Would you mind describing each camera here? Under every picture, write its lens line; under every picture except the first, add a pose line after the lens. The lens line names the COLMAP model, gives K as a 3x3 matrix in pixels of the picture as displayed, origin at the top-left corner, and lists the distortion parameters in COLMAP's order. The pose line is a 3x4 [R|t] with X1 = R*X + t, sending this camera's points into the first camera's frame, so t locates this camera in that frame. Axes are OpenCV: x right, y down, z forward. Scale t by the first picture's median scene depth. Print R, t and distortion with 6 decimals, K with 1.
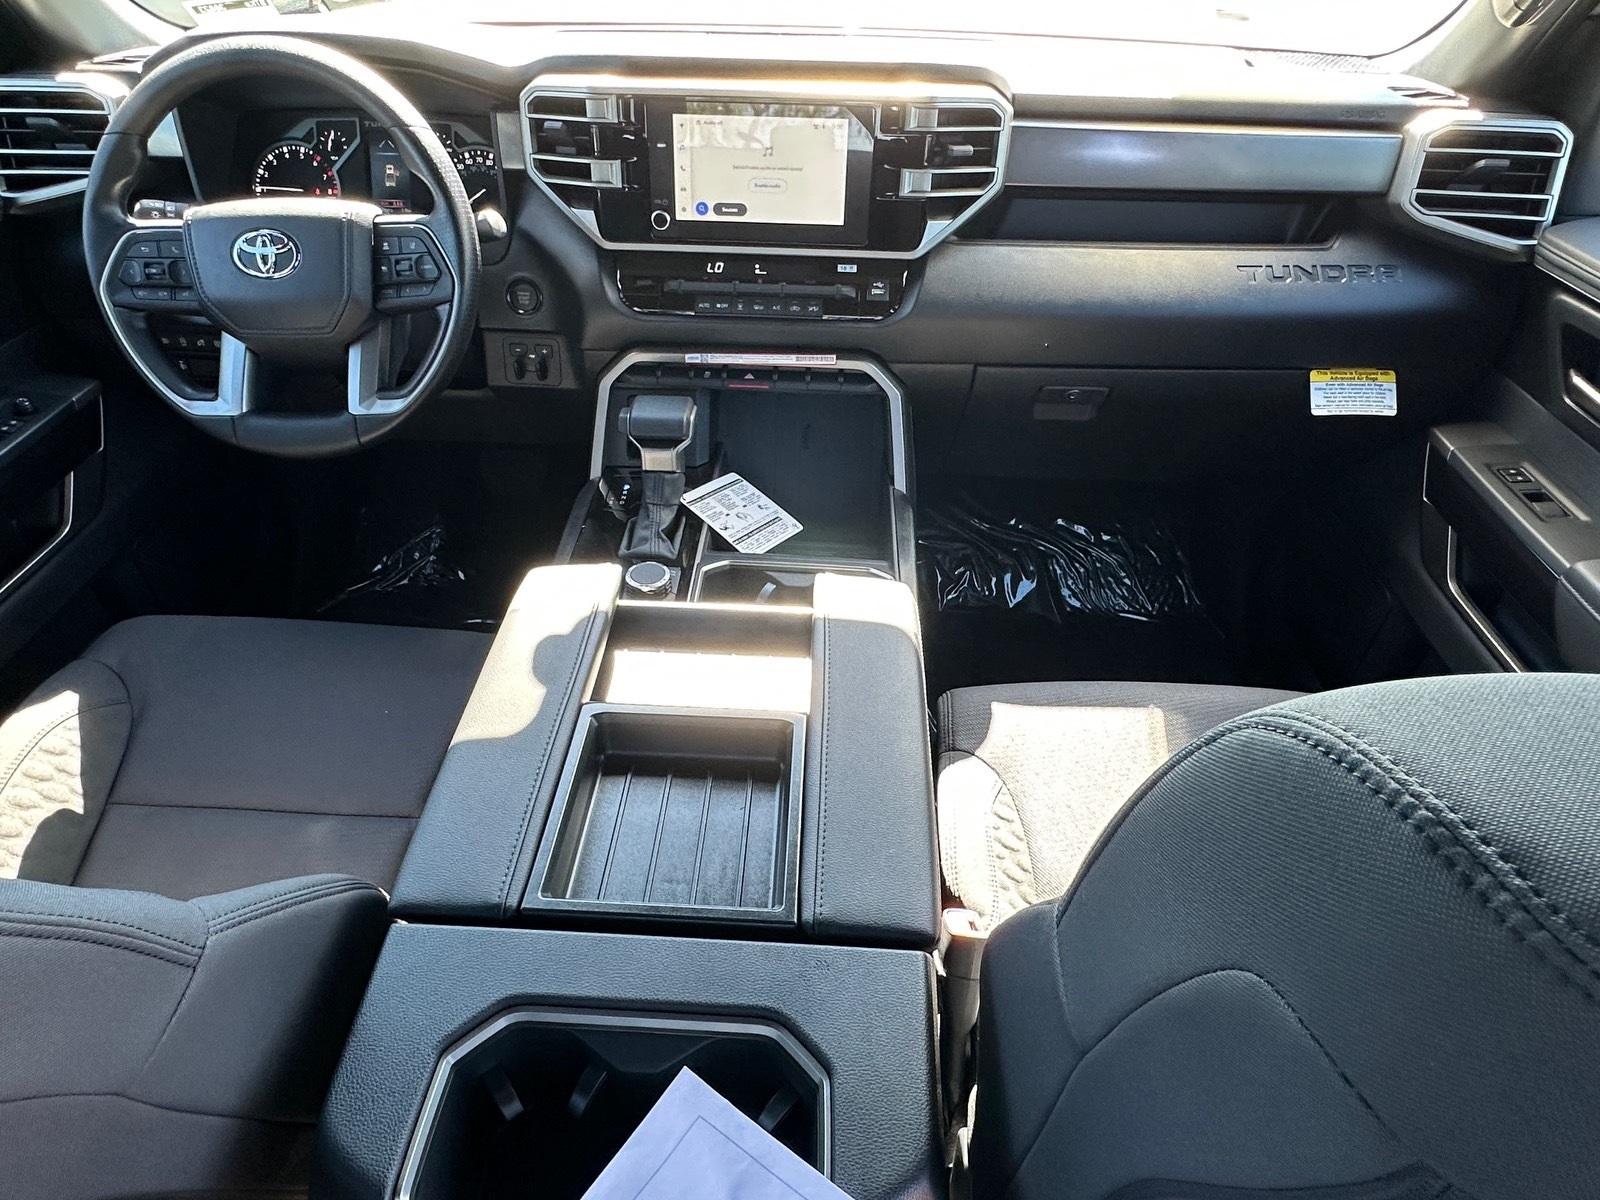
lens RADIAL K [[958.8, 0, 799.3], [0, 958.8, 611.9], [0, 0, 1]] dist [-0.003704, -0.000430]
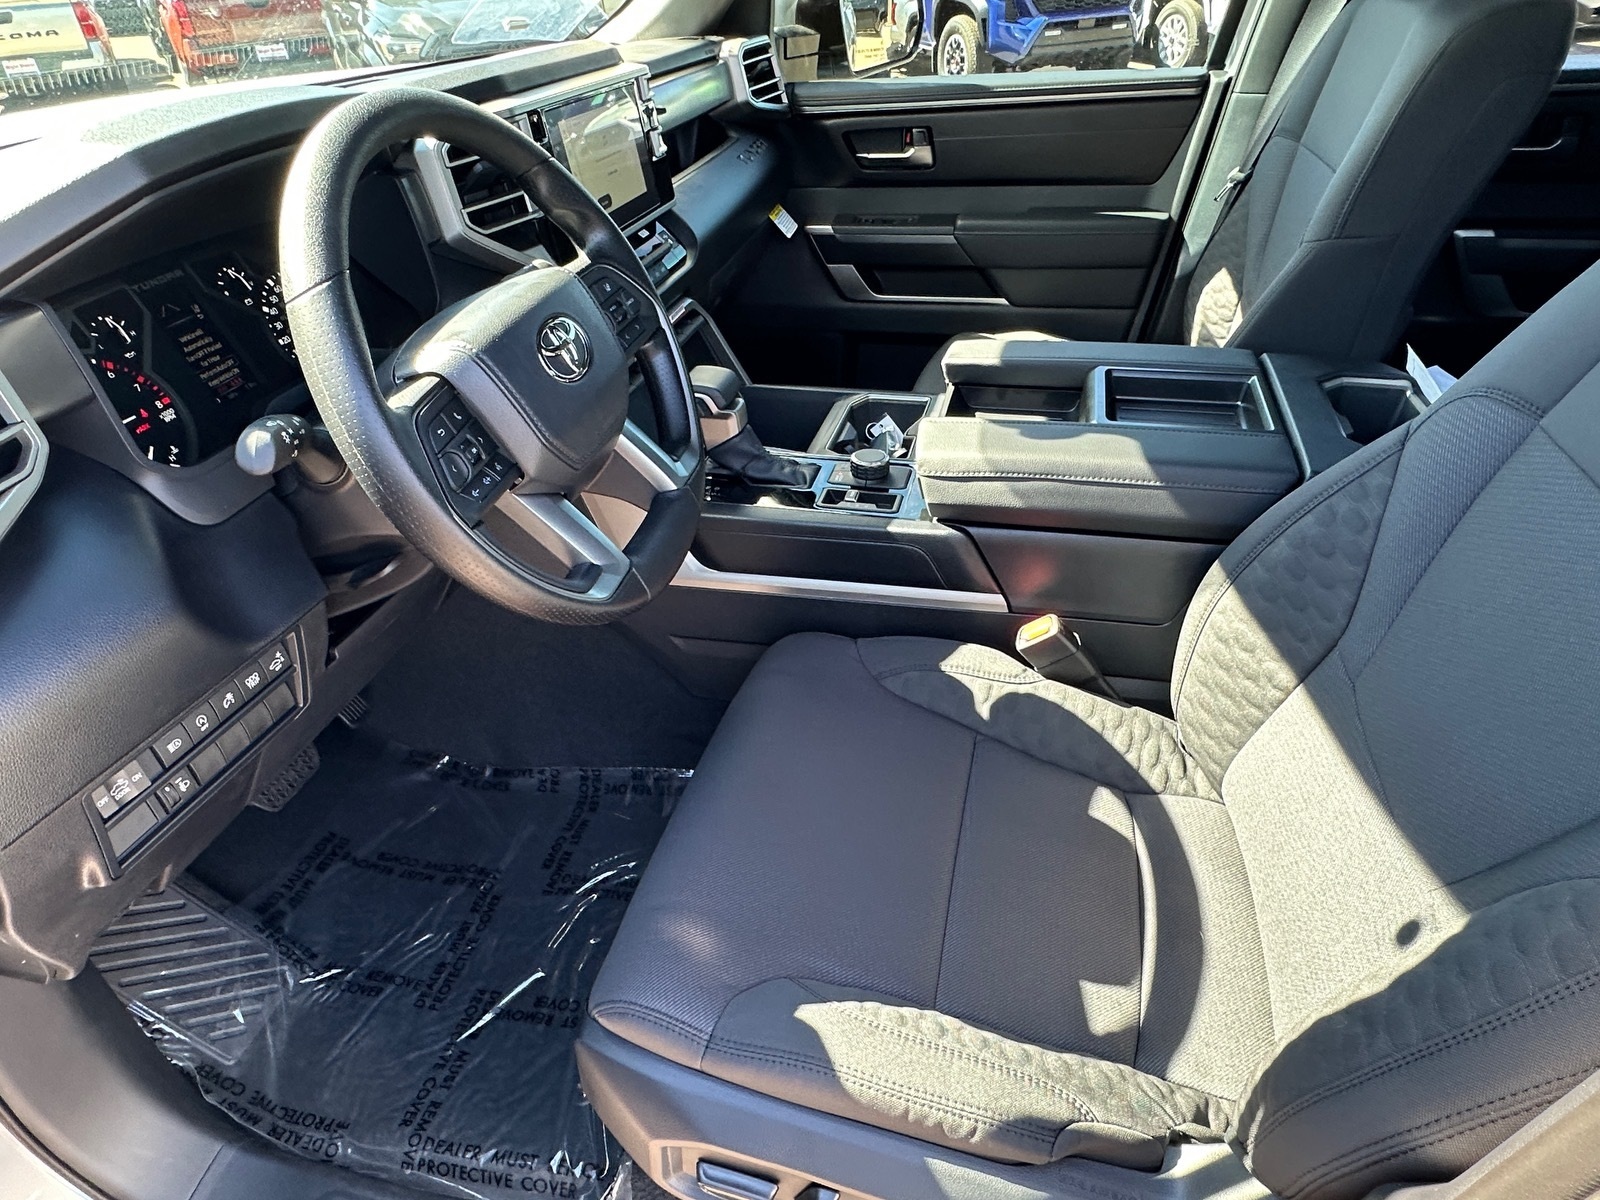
lens RADIAL K [[958.8, 0, 799.3], [0, 958.8, 611.9], [0, 0, 1]] dist [-0.003704, -0.000430]
pose [[0.192172, -0.576308, 0.794317, -1.098223], [0.657728, 0.676345, 0.331588, -0.320875], [-0.728329, 0.458723, 0.509029, 0.513338]]
